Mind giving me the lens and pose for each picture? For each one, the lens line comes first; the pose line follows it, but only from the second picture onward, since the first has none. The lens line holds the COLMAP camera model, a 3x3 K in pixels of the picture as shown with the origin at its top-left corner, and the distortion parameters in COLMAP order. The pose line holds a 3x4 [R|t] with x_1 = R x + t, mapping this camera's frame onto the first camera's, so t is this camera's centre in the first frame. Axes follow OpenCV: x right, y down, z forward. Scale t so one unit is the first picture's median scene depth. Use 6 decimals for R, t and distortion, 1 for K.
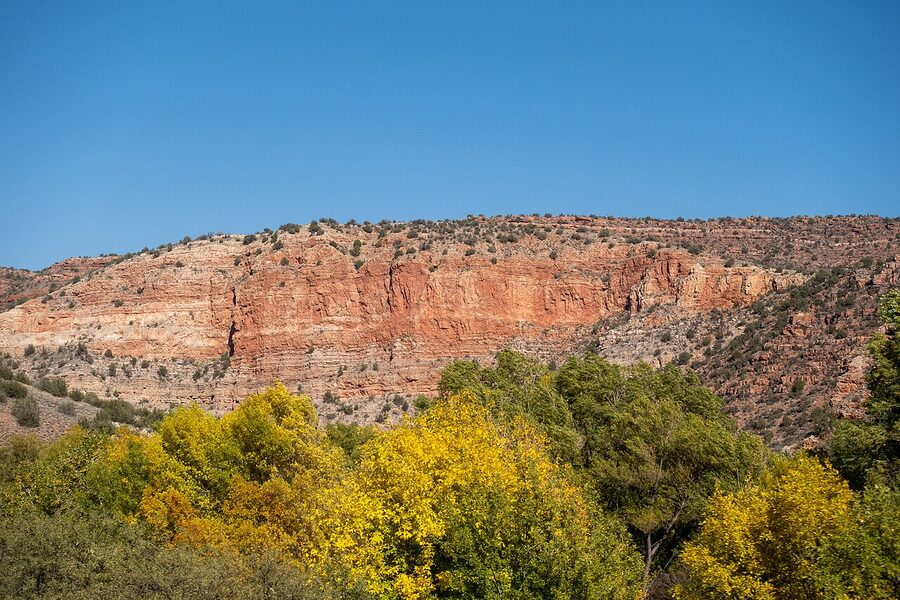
lens RADIAL K [[616.6, 0, 450.0], [0, 616.6, 300.0], [0, 0, 1]] dist [-0.001815, -0.001384]
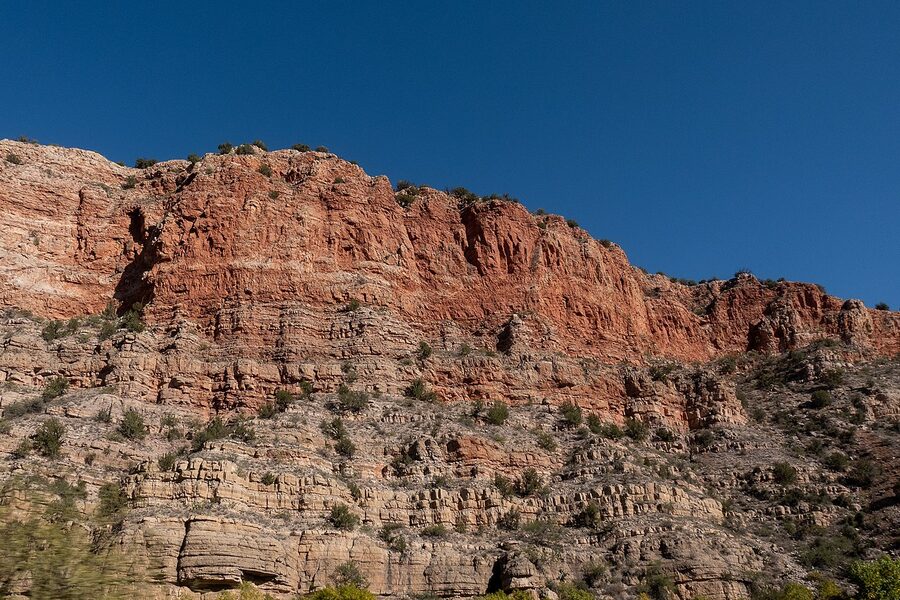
lens RADIAL K [[616.6, 0, 450.0], [0, 616.6, 300.0], [0, 0, 1]] dist [-0.001815, -0.001384]
pose [[0.924719, 0.191675, 0.328868, -0.299633], [-0.125204, 0.969053, -0.212746, 0.163585], [-0.359469, 0.155555, 0.920100, 0.479336]]
